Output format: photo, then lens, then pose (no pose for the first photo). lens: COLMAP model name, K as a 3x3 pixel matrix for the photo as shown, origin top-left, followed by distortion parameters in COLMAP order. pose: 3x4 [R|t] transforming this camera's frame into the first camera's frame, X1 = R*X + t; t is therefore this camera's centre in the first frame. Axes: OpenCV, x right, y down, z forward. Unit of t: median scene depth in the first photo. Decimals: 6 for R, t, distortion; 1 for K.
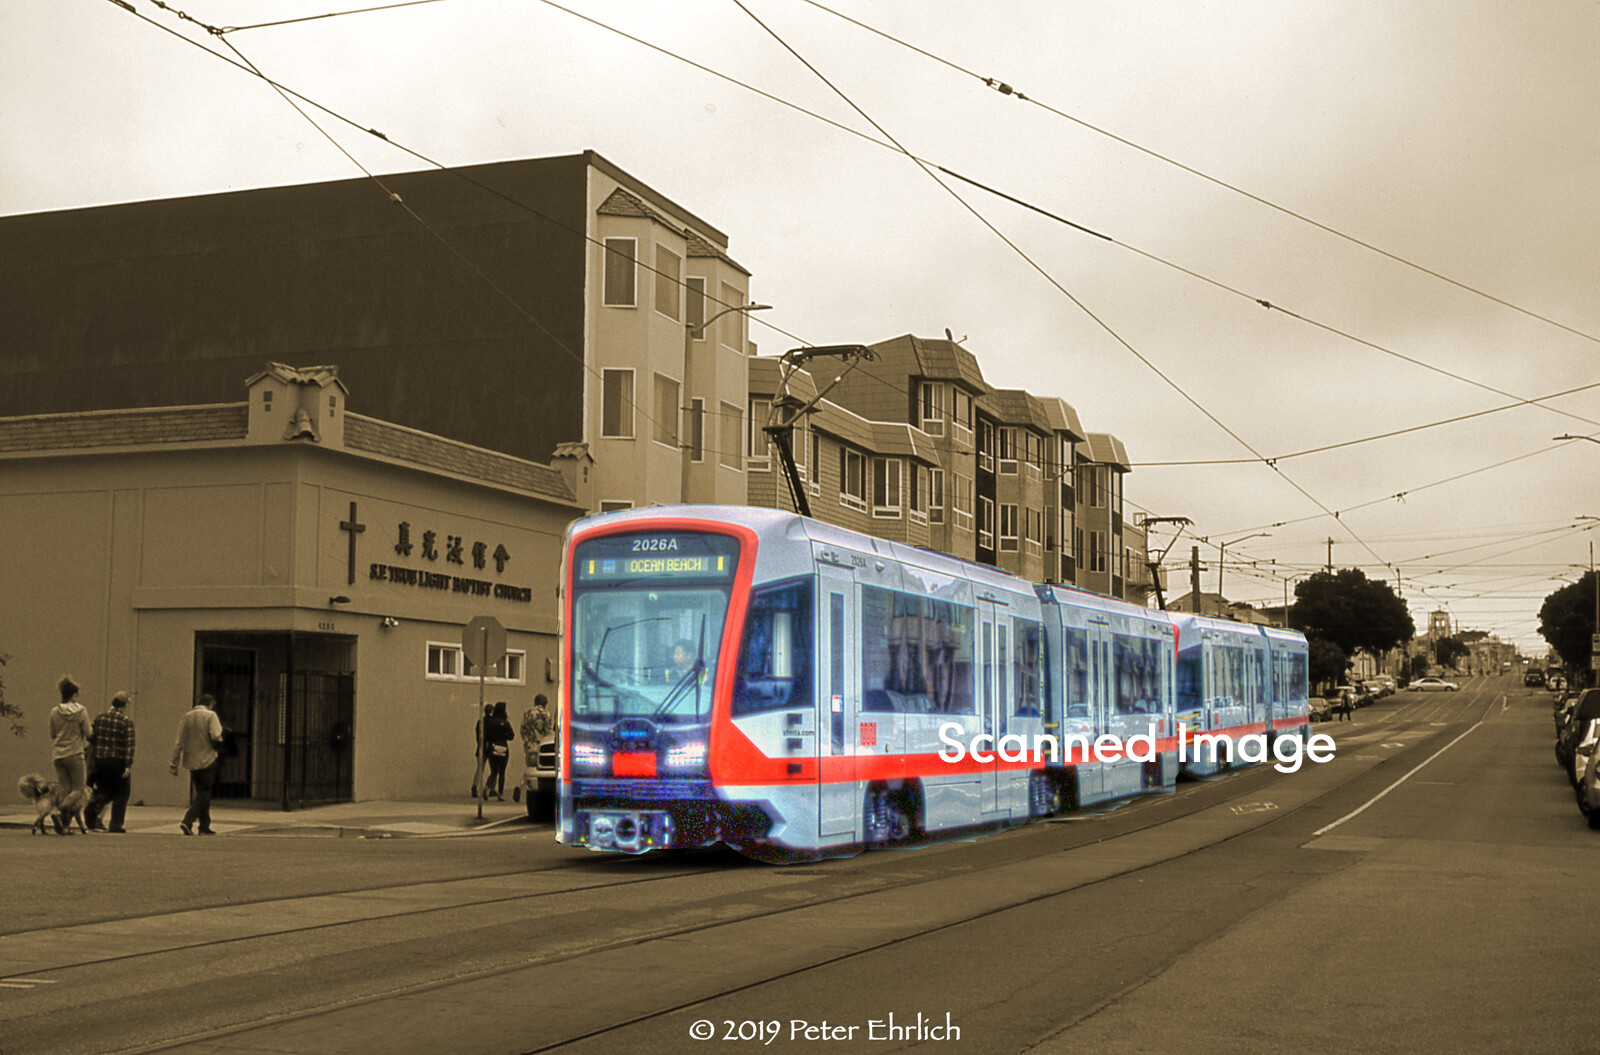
lens RADIAL K [[2054.7, 0, 800.0], [0, 2054.7, 527.5], [0, 0, 1]] dist [0.009390, 0.003902]
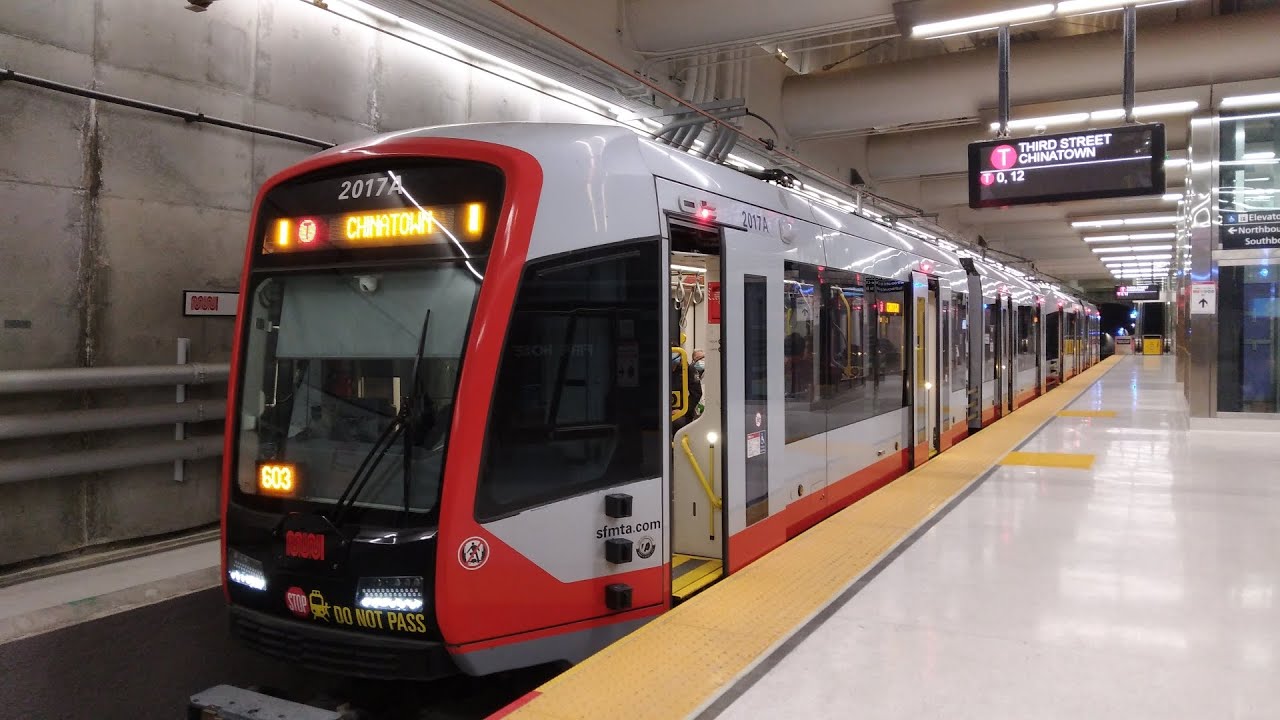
lens RADIAL K [[961.1, 0, 640.0], [0, 961.1, 360.0], [0, 0, 1]] dist [0.071728, 0.001822]
pose [[0.990042, -0.001239, -0.140769, 0.038223], [0.018766, 0.992198, 0.123249, 0.023701], [0.139518, -0.124663, 0.982341, 0.748347]]
